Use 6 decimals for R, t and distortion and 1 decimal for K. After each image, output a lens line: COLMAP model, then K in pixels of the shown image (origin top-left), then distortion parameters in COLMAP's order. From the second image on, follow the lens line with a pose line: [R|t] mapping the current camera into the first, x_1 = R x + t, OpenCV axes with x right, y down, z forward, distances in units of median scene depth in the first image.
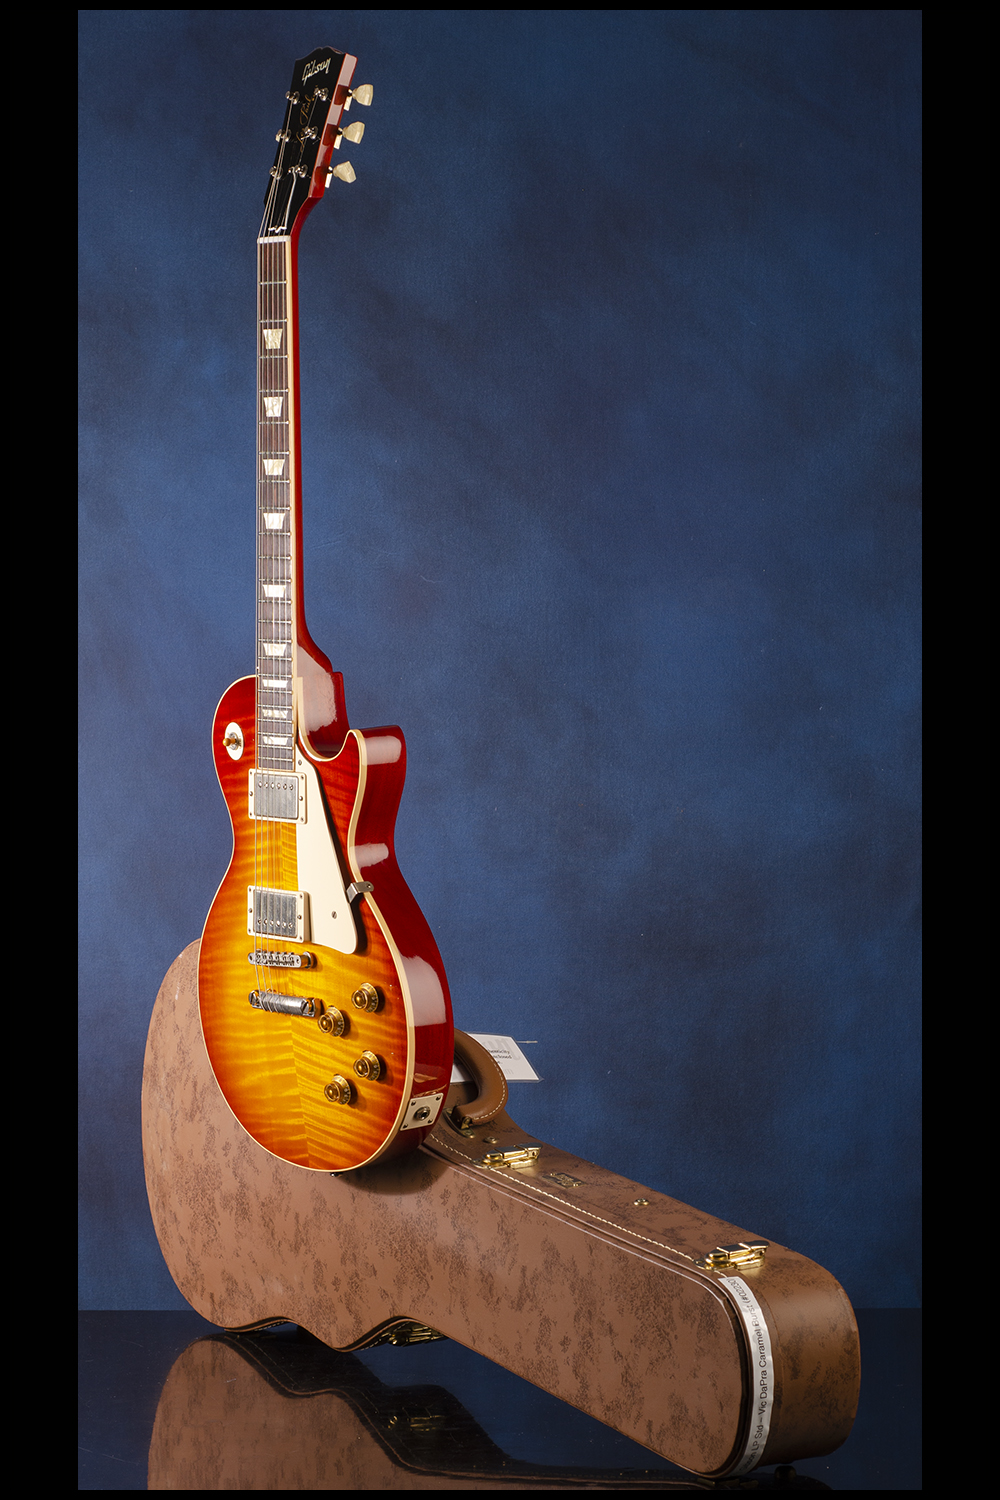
lens RADIAL K [[3940.4, 0, 501.5], [0, 3940.4, 745.7], [0, 0, 1]] dist [0.011486, 0.000000]
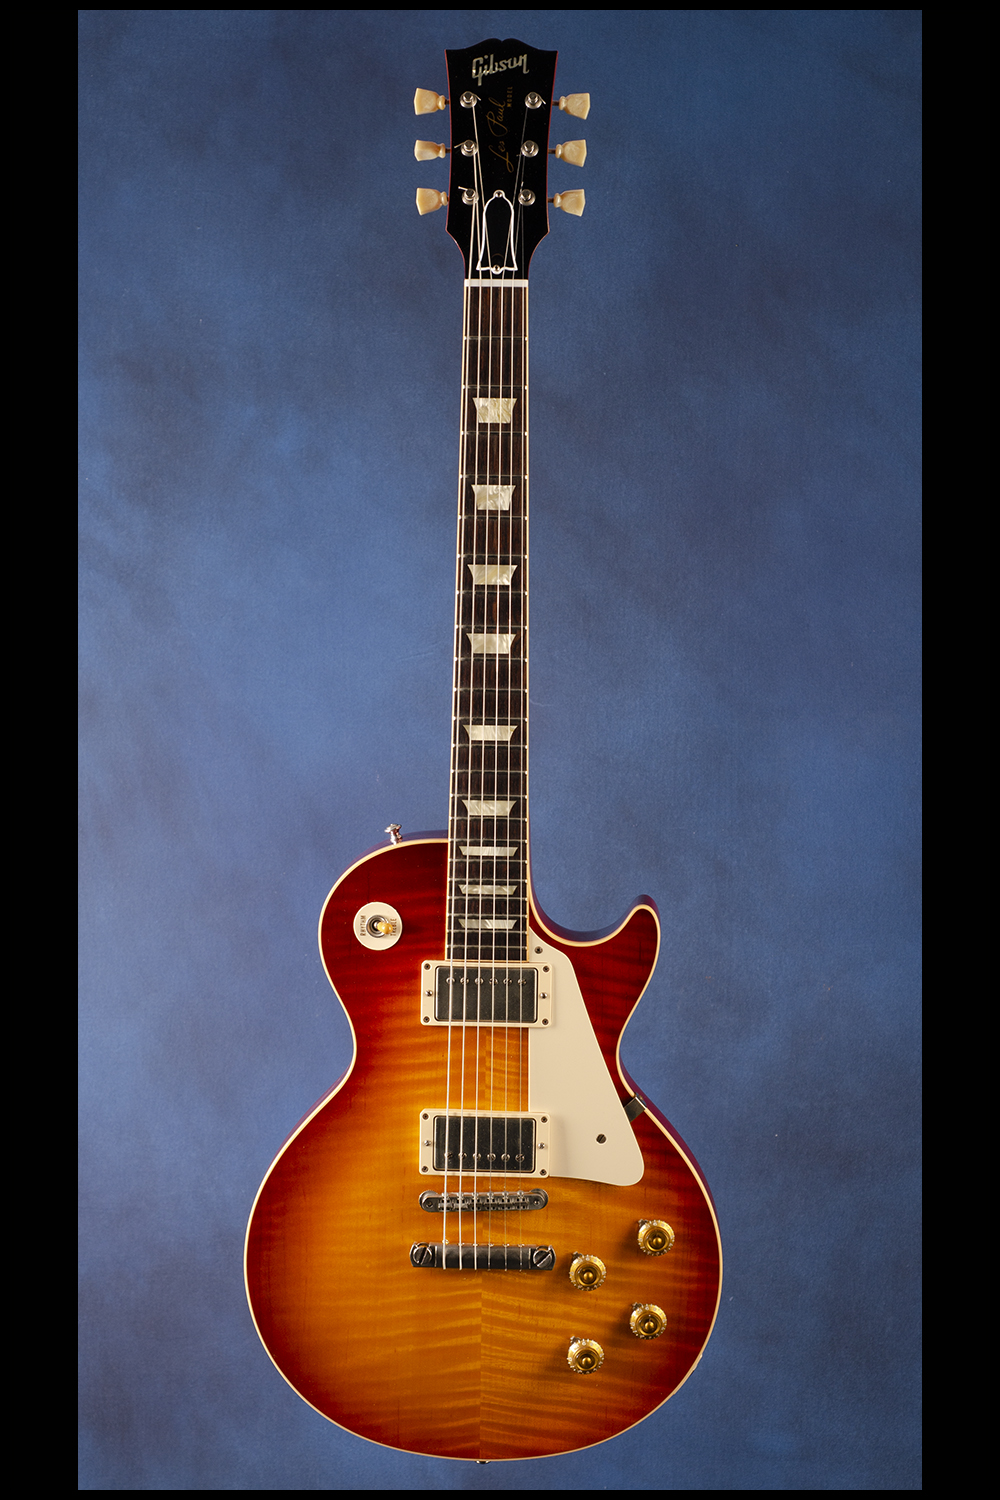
lens RADIAL K [[3940.4, 0, 495.4], [0, 3940.4, 753.6], [0, 0, 1]] dist [0.011486, 0.000000]
pose [[0.649325, -0.028787, 0.759966, -0.649108], [0.018397, 0.999586, 0.022144, -0.052137], [-0.760288, -0.000397, 0.649586, 0.489061]]
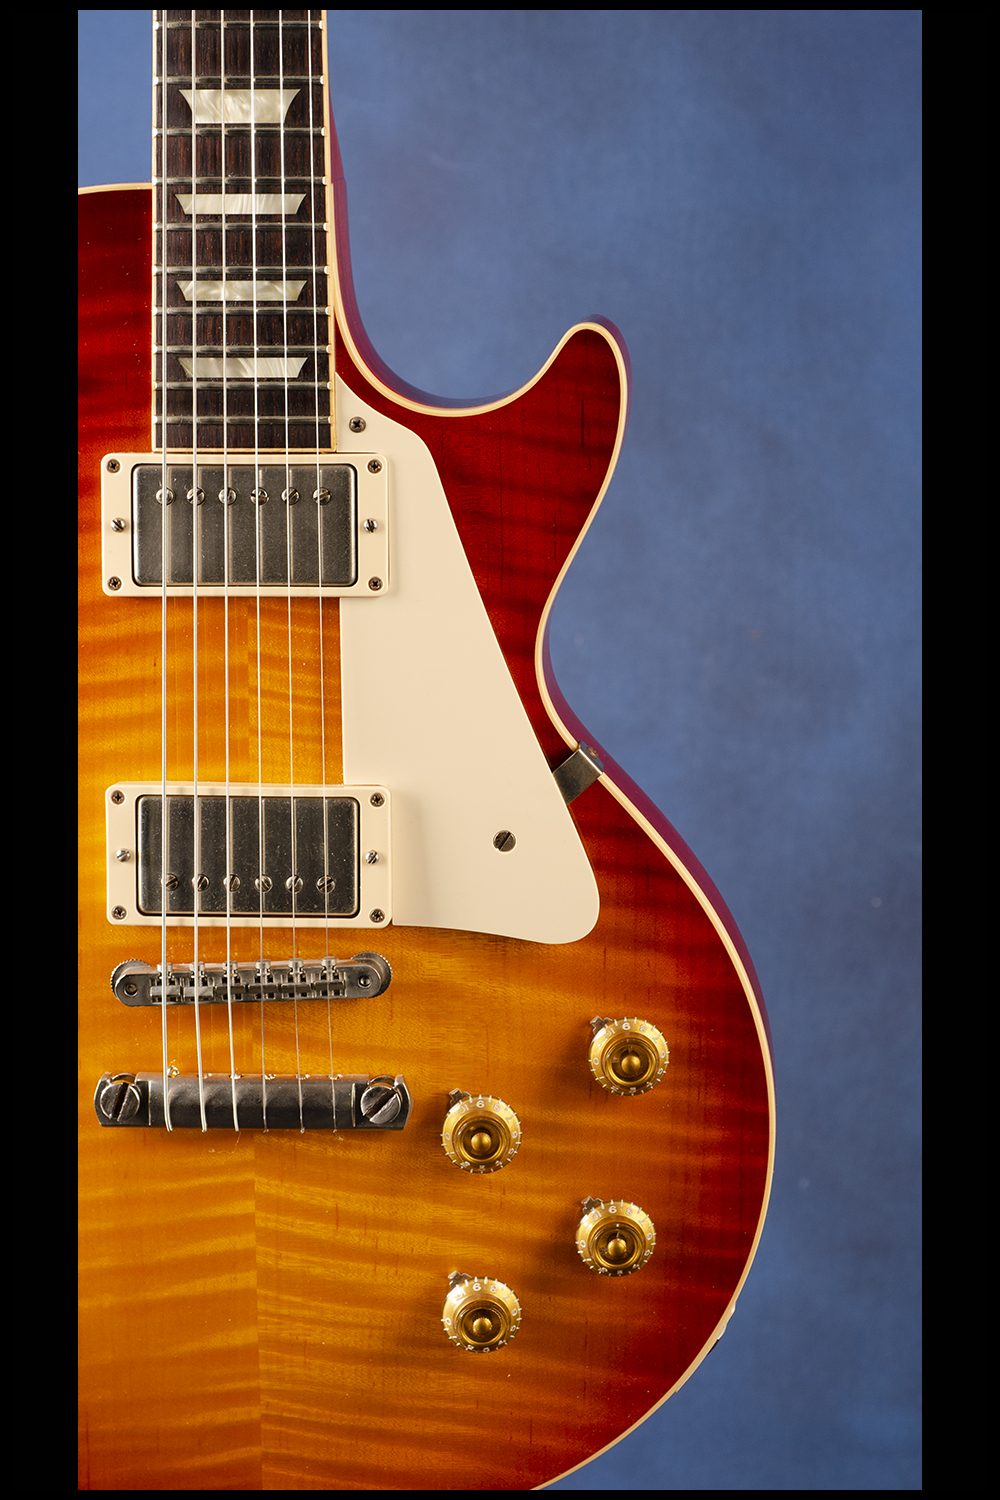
lens RADIAL K [[3940.4, 0, 507.7], [0, 3940.4, 764.1], [0, 0, 1]] dist [0.011486, 0.000000]
pose [[0.666037, -0.068011, 0.742811, -0.306196], [0.035413, 0.997595, 0.059586, 0.014004], [-0.745077, -0.013381, 0.666844, 0.744212]]
